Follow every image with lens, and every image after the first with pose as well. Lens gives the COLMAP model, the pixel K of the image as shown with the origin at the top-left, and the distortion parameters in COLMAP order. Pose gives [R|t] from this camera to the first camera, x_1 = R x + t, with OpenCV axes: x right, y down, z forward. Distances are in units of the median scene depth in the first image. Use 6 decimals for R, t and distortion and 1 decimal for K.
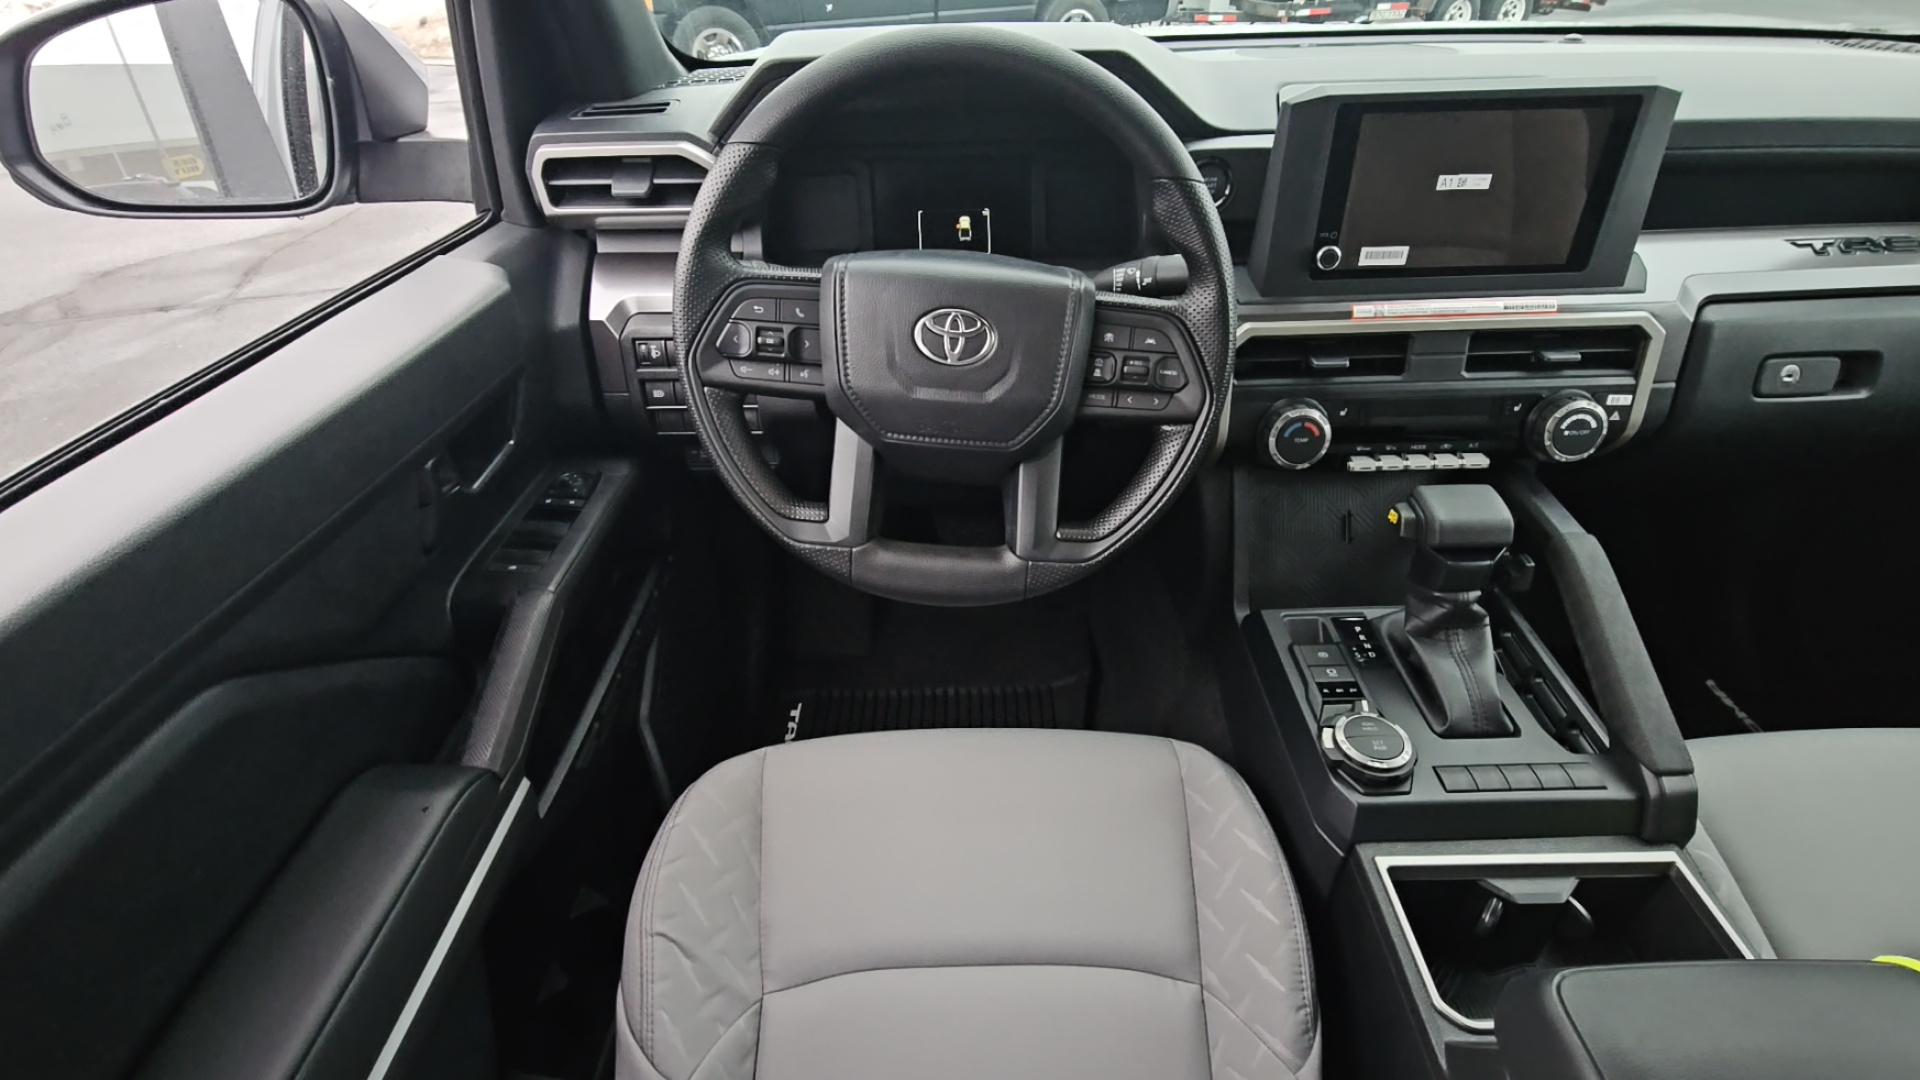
lens RADIAL K [[855.7, 0, 978.0], [0, 855.7, 545.4], [0, 0, 1]] dist [0.010044, -0.005980]
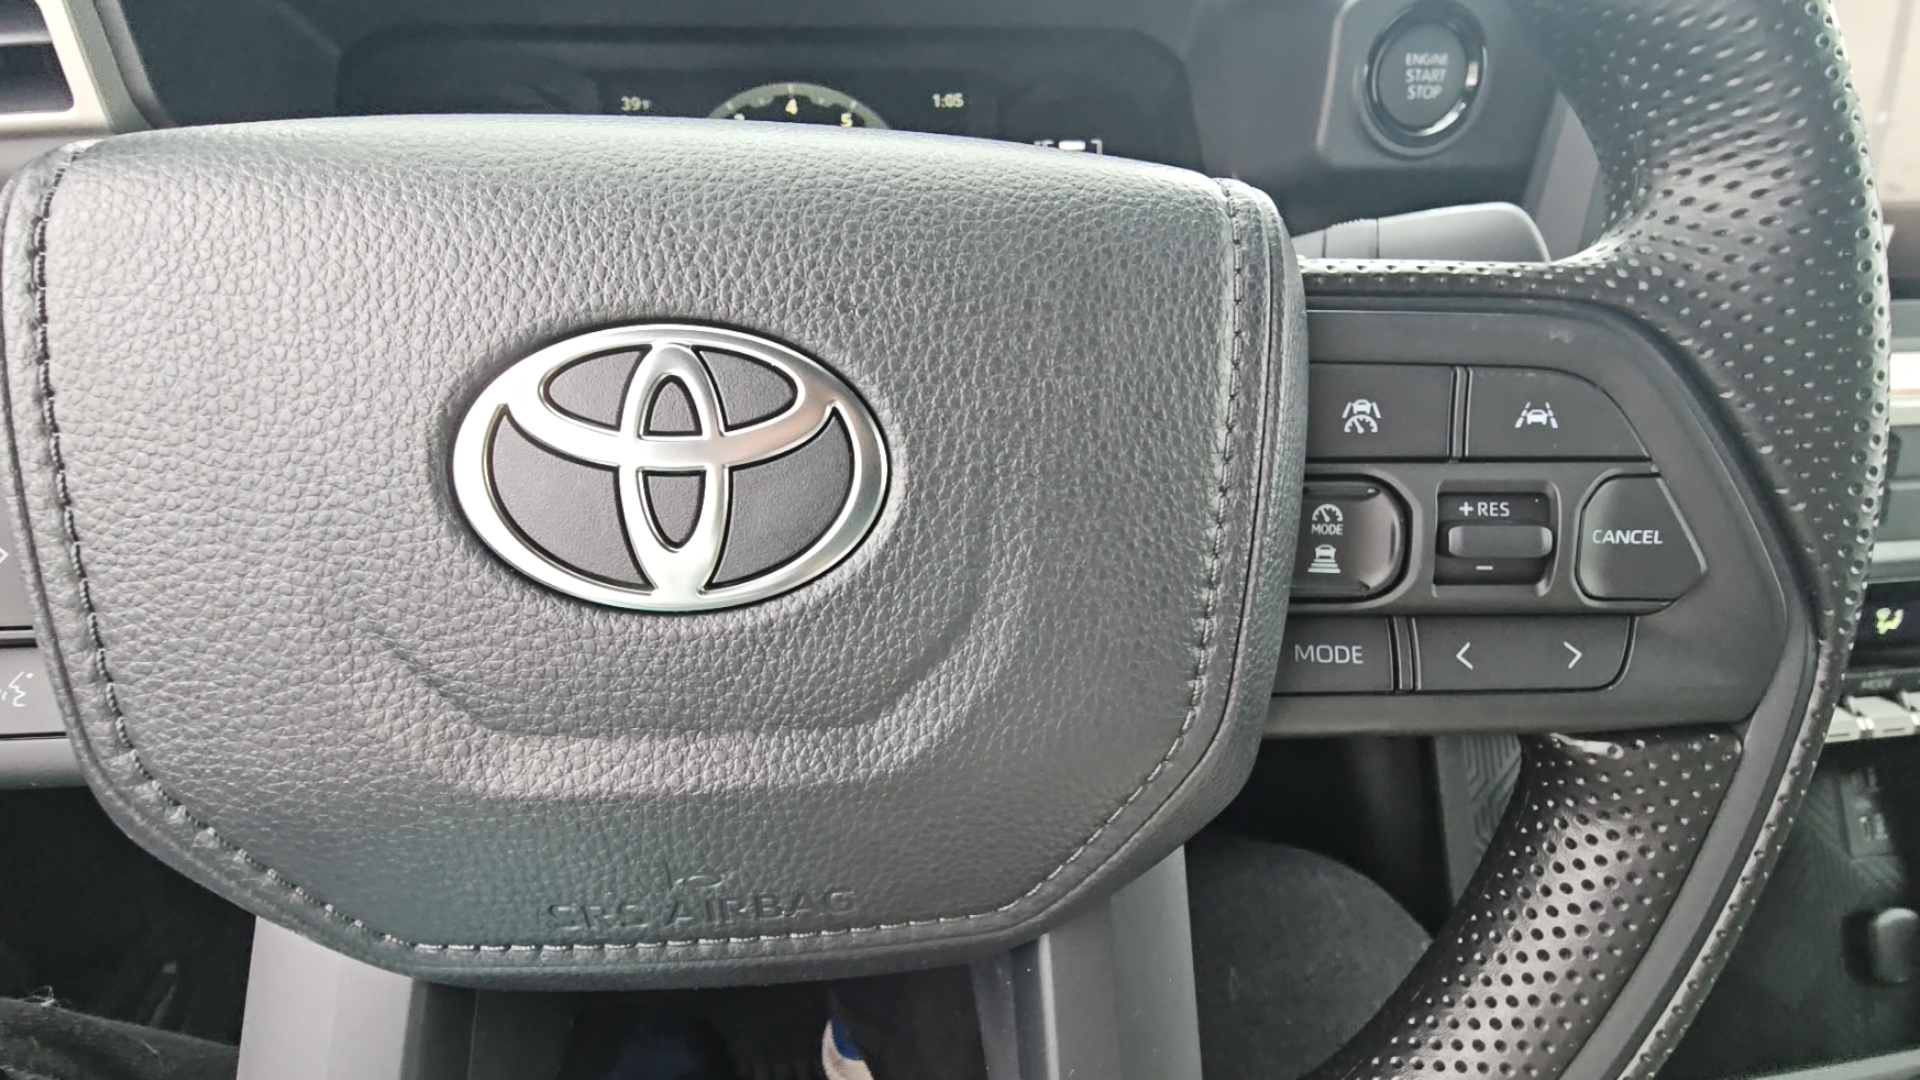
lens RADIAL K [[855.7, 0, 968.8], [0, 855.7, 535.7], [0, 0, 1]] dist [0.010044, -0.005980]
pose [[0.991951, -0.087077, 0.091930, 0.014210], [0.100150, 0.983782, -0.148808, -0.154075], [-0.077481, 0.156817, 0.984584, 0.646555]]
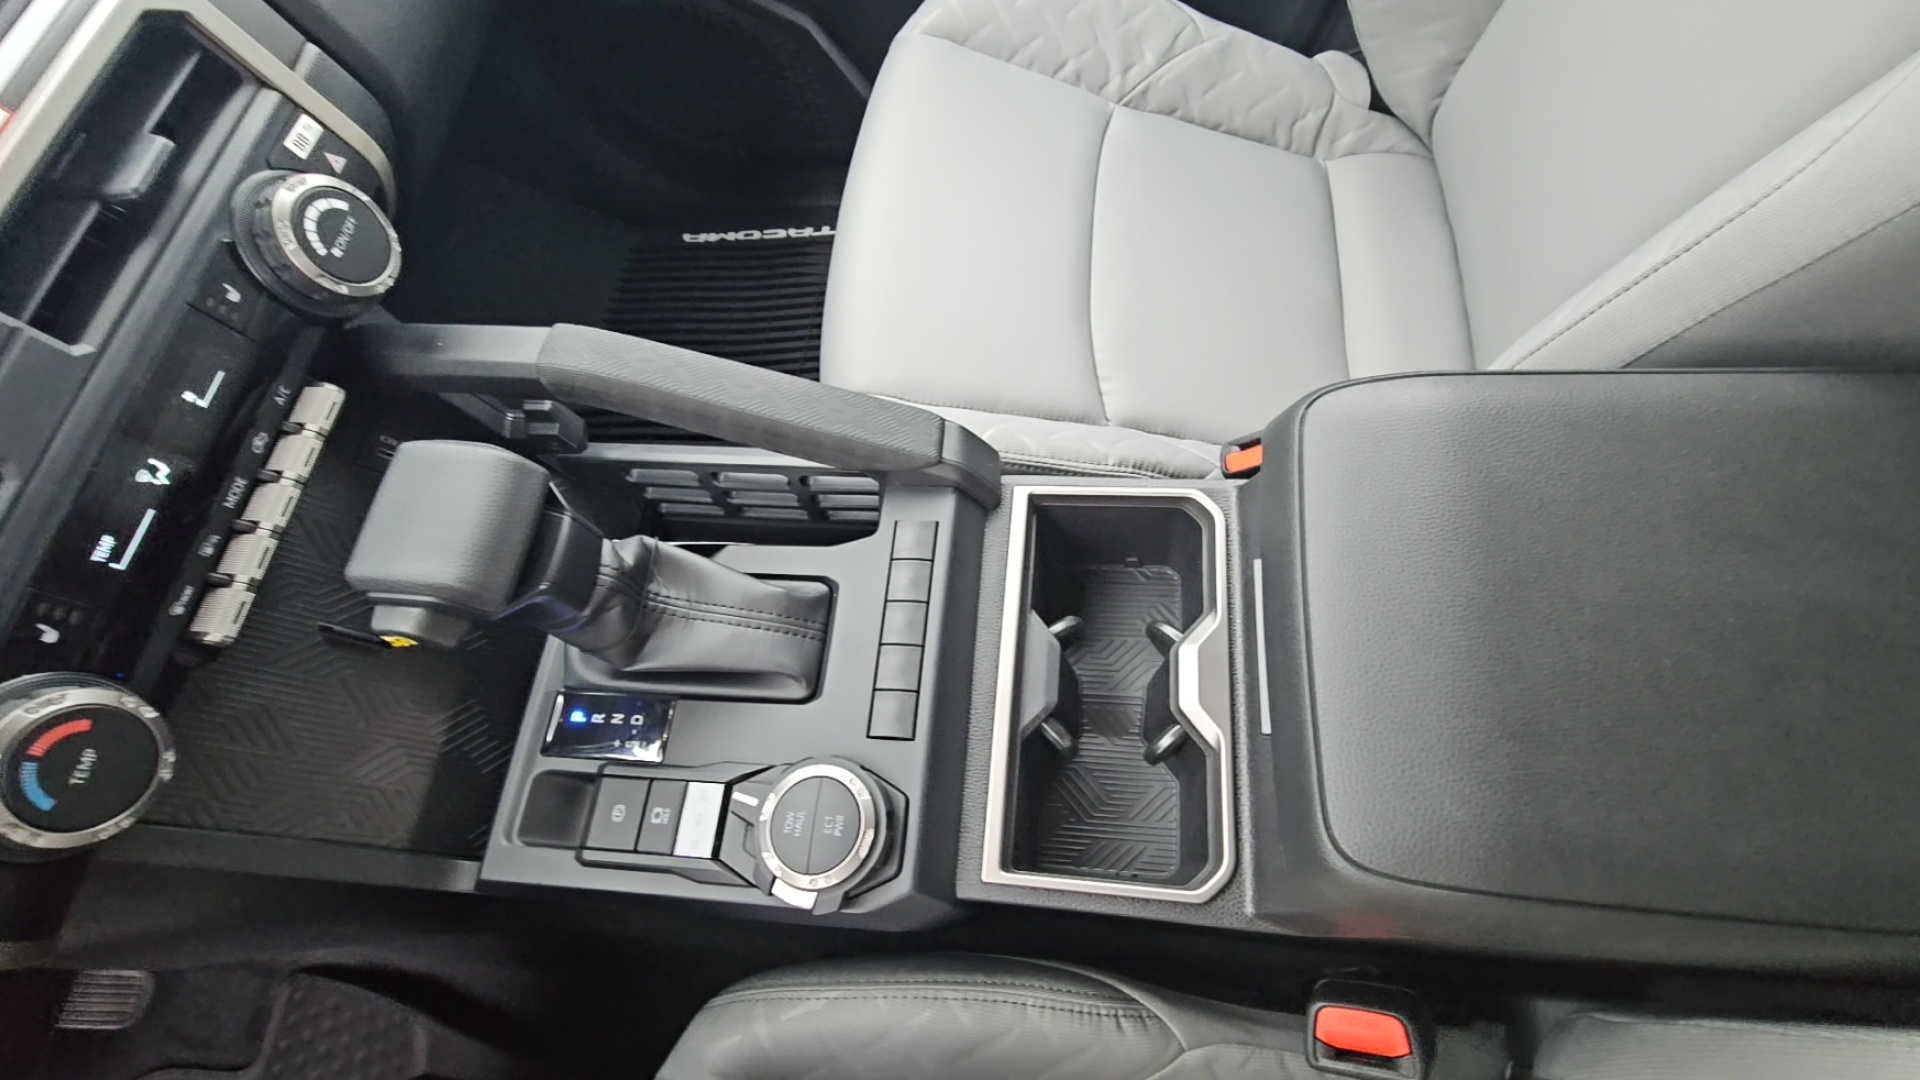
lens RADIAL K [[855.7, 0, 977.9], [0, 855.7, 544.4], [0, 0, 1]] dist [0.010044, -0.005980]
pose [[0.101272, -0.902738, 0.418100, 0.355227], [0.689850, 0.366535, 0.624307, -0.126420], [-0.716834, 0.225201, 0.659874, 0.427203]]
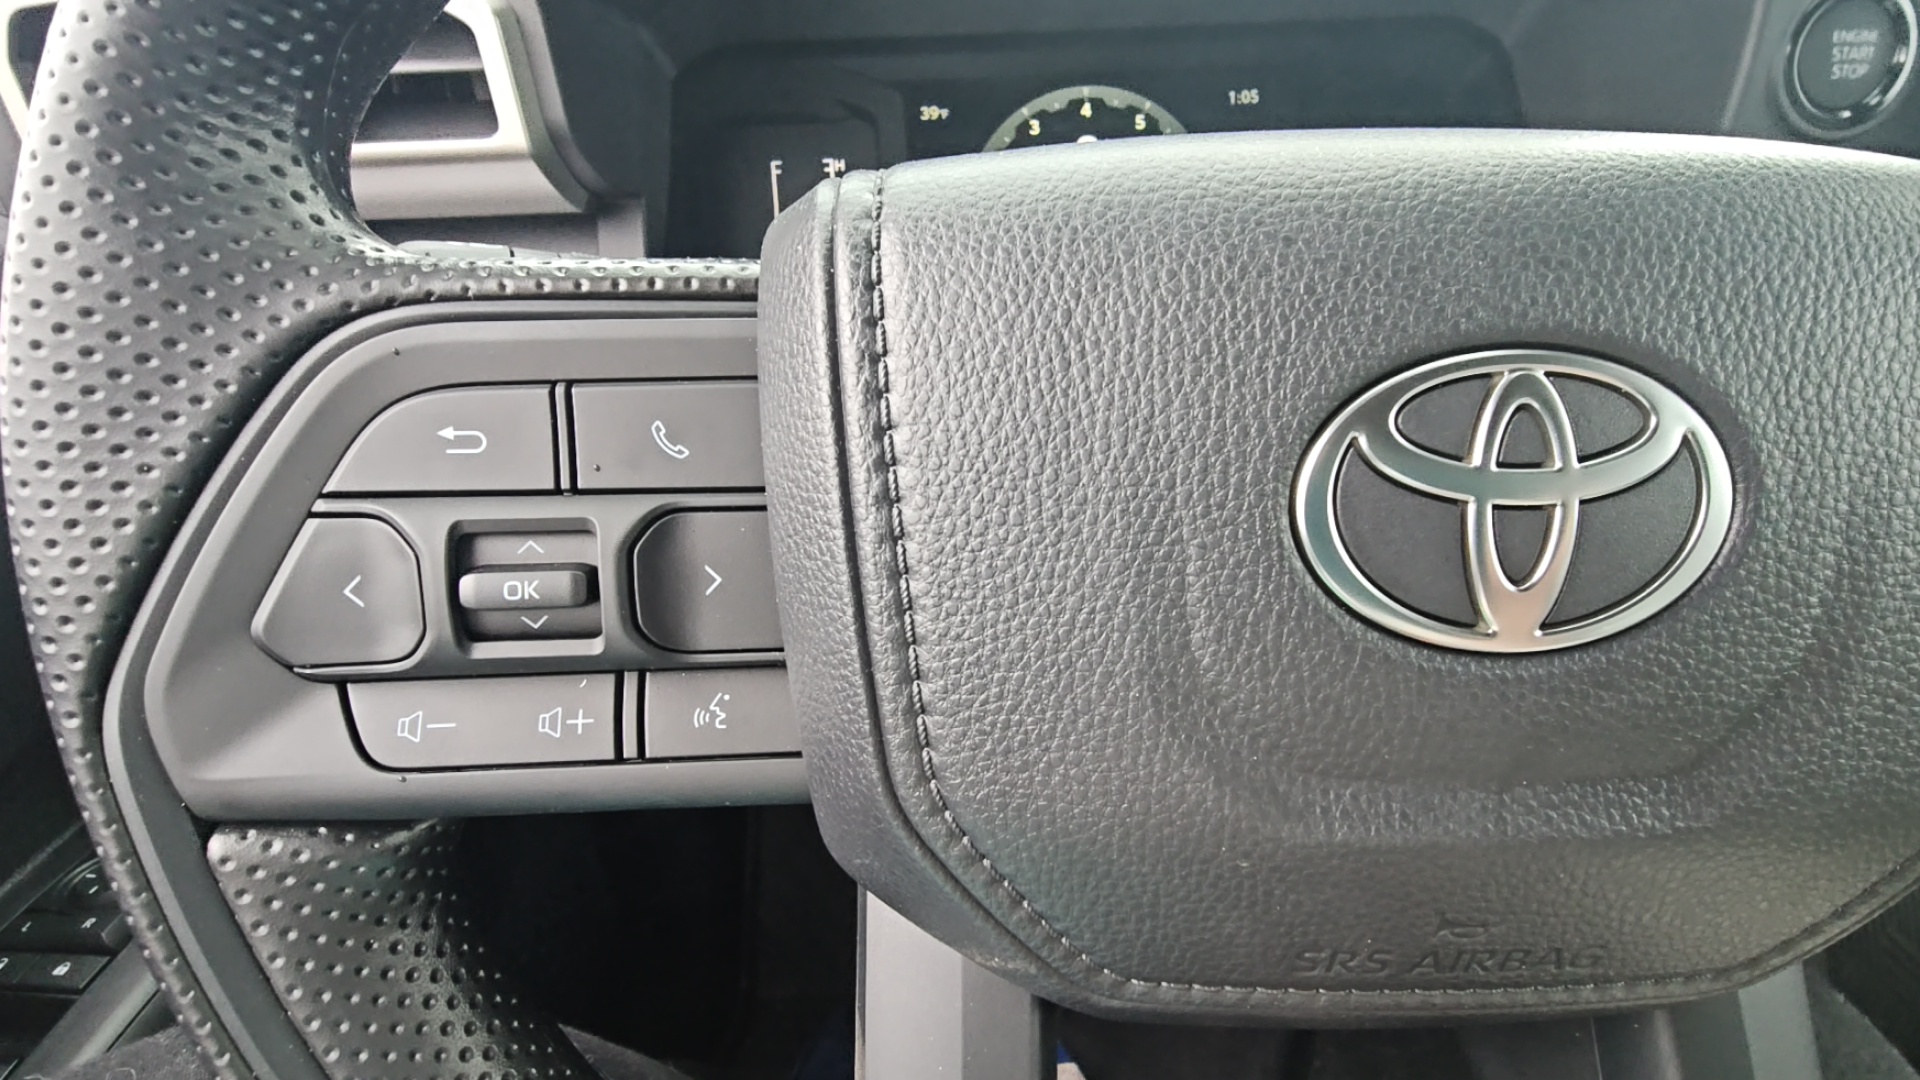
lens RADIAL K [[855.7, 0, 974.2], [0, 855.7, 534.6], [0, 0, 1]] dist [0.010044, -0.005980]
pose [[0.996508, -0.082581, 0.012339, -0.113849], [0.083496, 0.984678, -0.153092, -0.173662], [0.000493, 0.153588, 0.988135, 0.656763]]
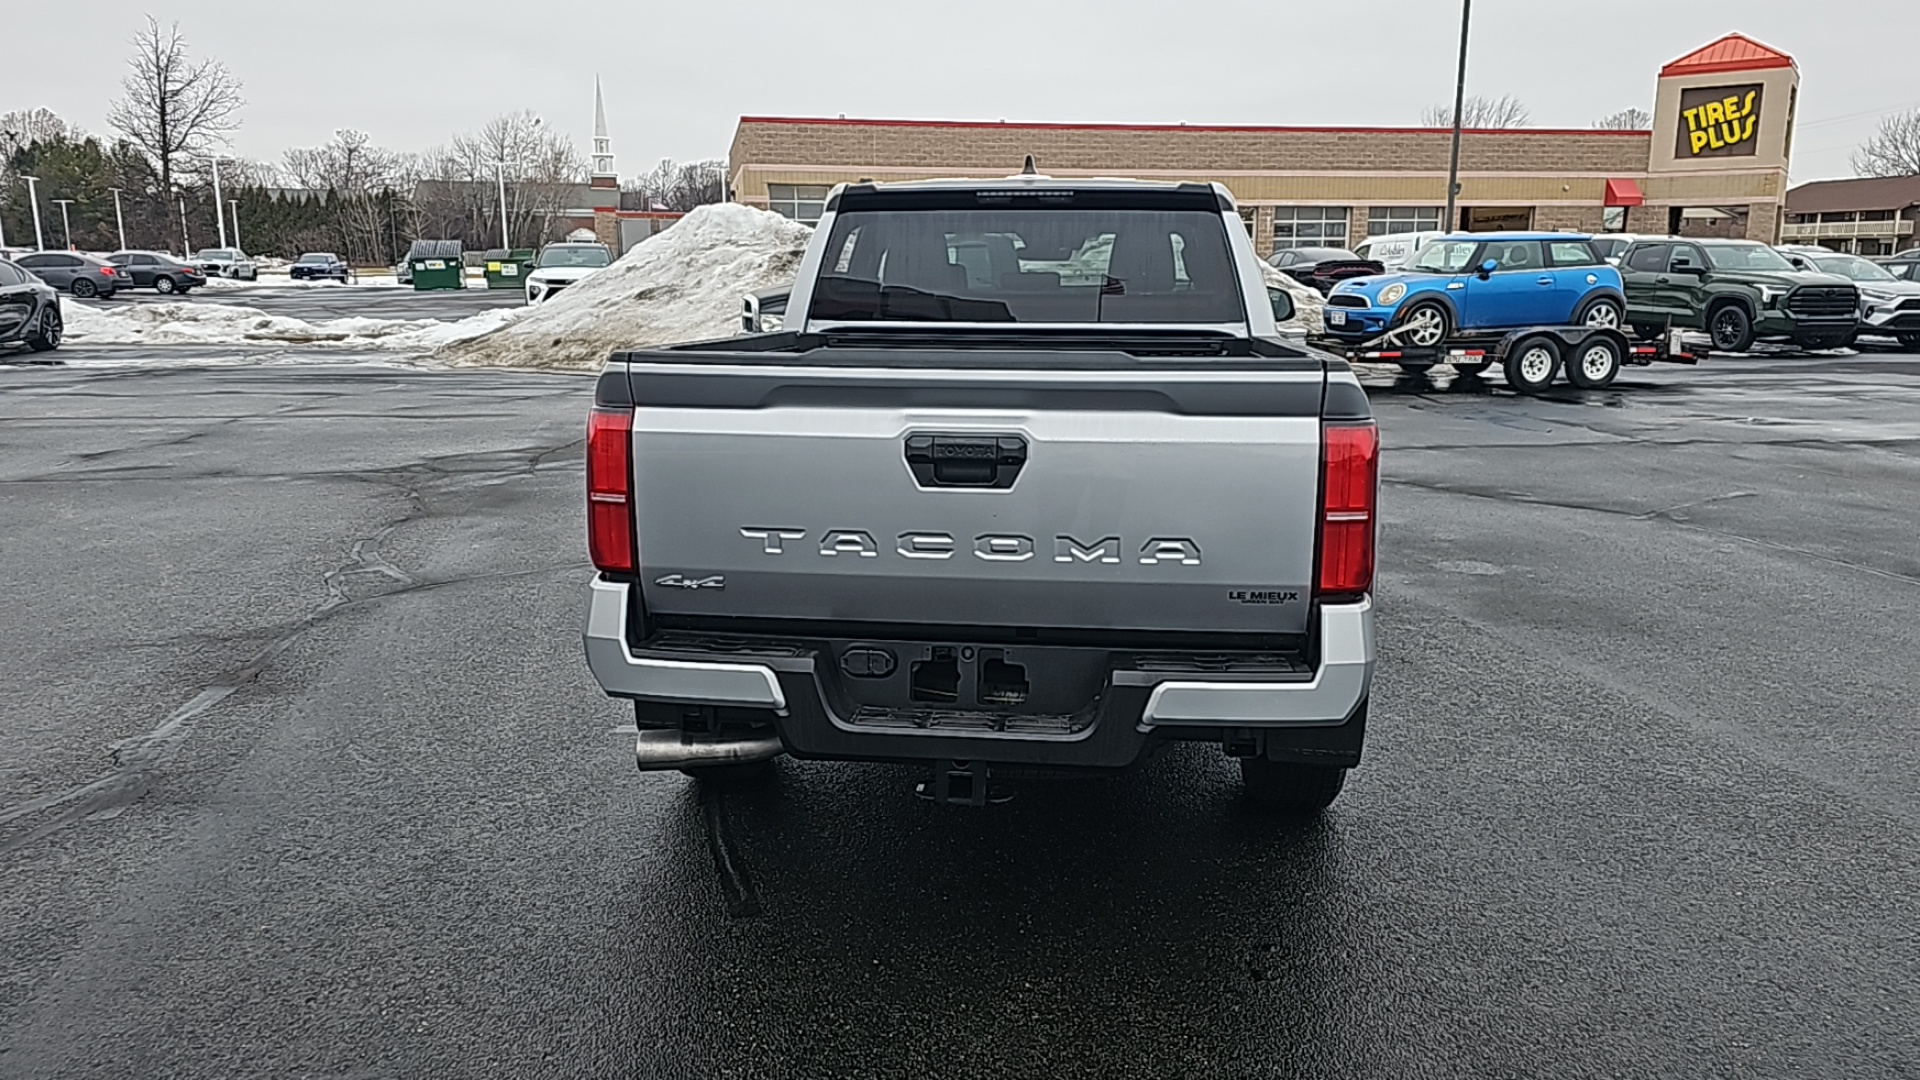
lens RADIAL K [[1367.9, 0, 975.8], [0, 1367.9, 533.5], [0, 0, 1]] dist [0.079159, -0.057832]
pose [[0.993550, 0.041579, -0.105500, 1.082114], [-0.082698, 0.902245, -0.423220, 4.720196], [0.077590, 0.429215, 0.899864, -6.592569]]
